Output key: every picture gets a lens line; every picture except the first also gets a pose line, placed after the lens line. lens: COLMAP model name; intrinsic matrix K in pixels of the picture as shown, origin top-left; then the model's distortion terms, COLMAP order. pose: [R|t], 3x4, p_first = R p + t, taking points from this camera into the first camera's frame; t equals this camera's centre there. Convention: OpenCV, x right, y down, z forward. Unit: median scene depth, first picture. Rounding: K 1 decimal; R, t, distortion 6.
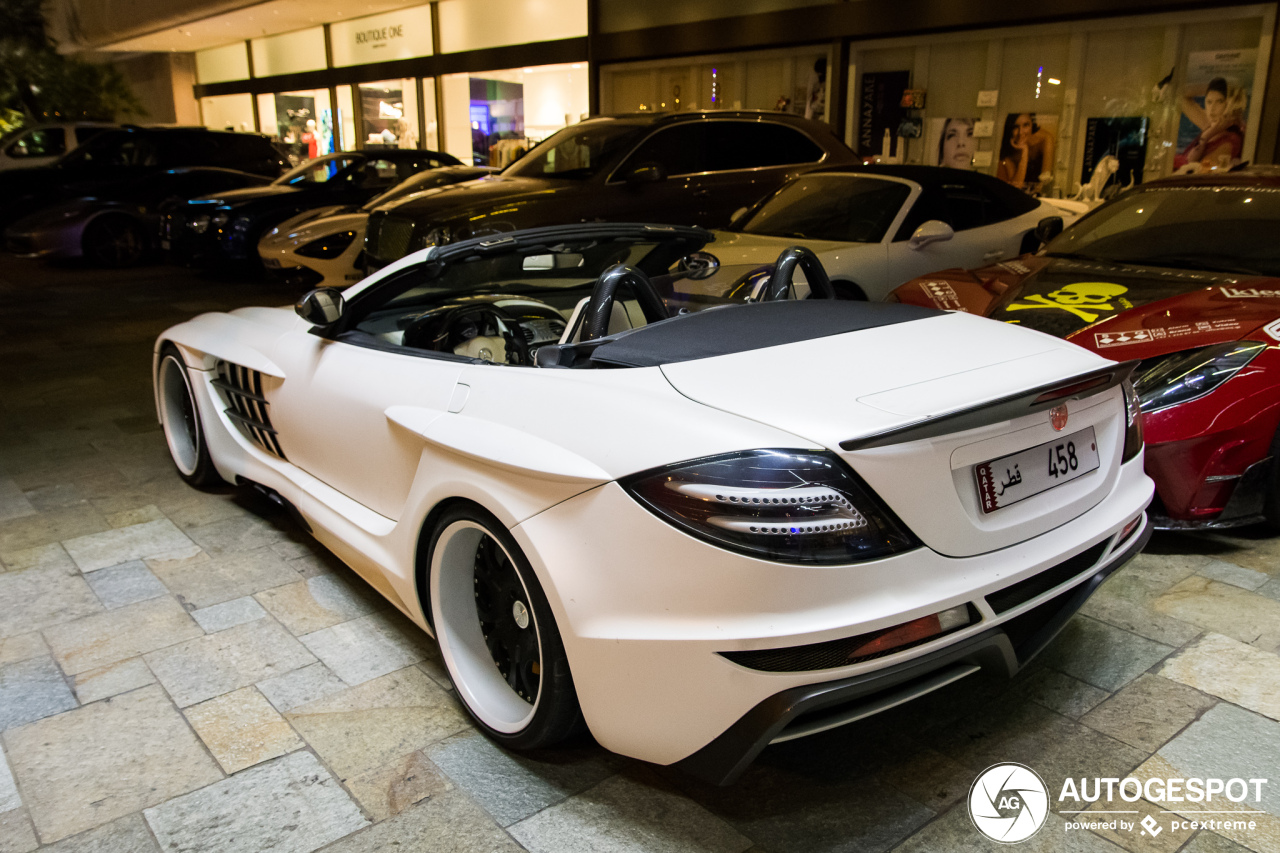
lens RADIAL K [[1075.7, 0, 634.5], [0, 1075.7, 454.0], [0, 0, 1]] dist [-0.015291, 0.029293]
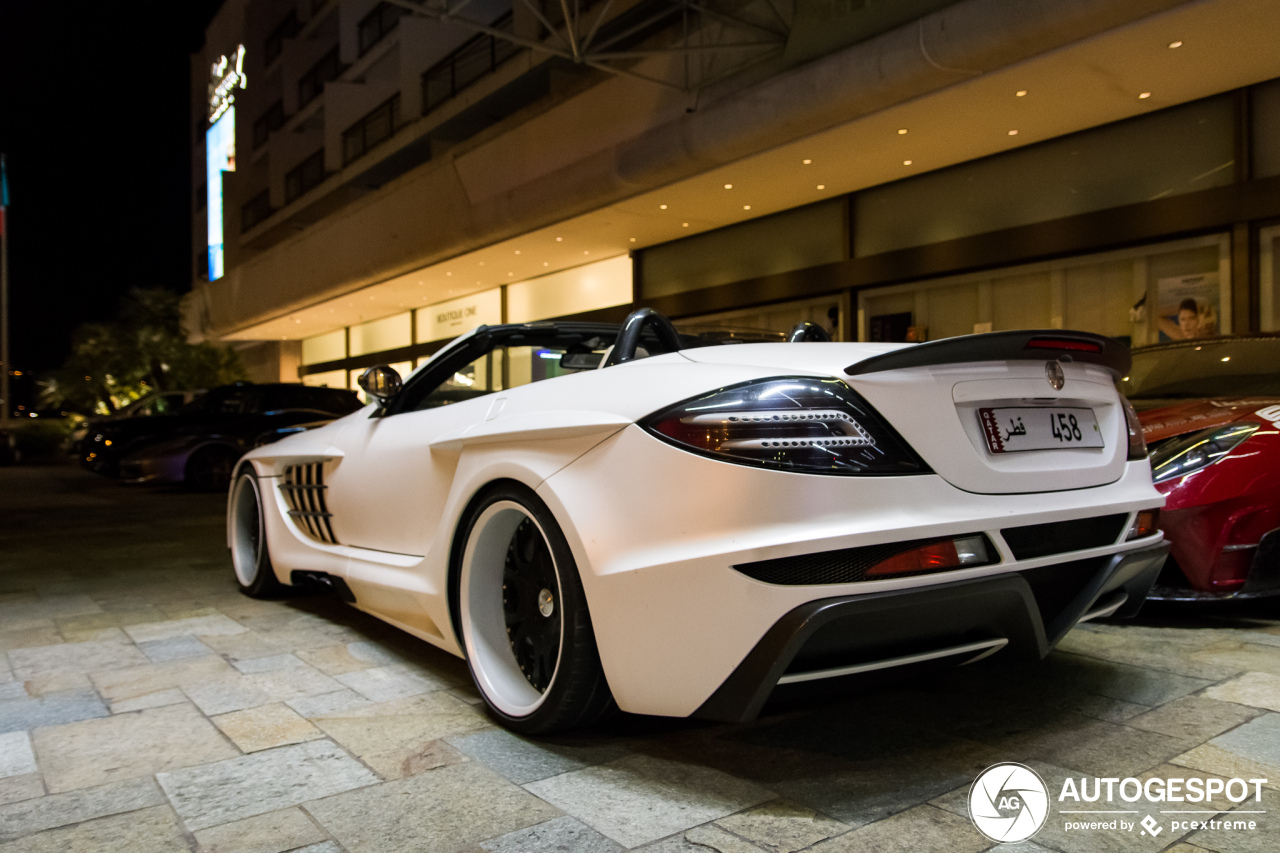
lens RADIAL K [[985.4, 0, 630.4], [0, 985.4, 433.7], [0, 0, 1]] dist [0.016547, -0.022728]
pose [[0.998827, -0.008212, -0.047712, 0.019244], [-0.006071, 0.956489, -0.291704, 0.252232], [0.048032, 0.291651, 0.955318, 0.056502]]
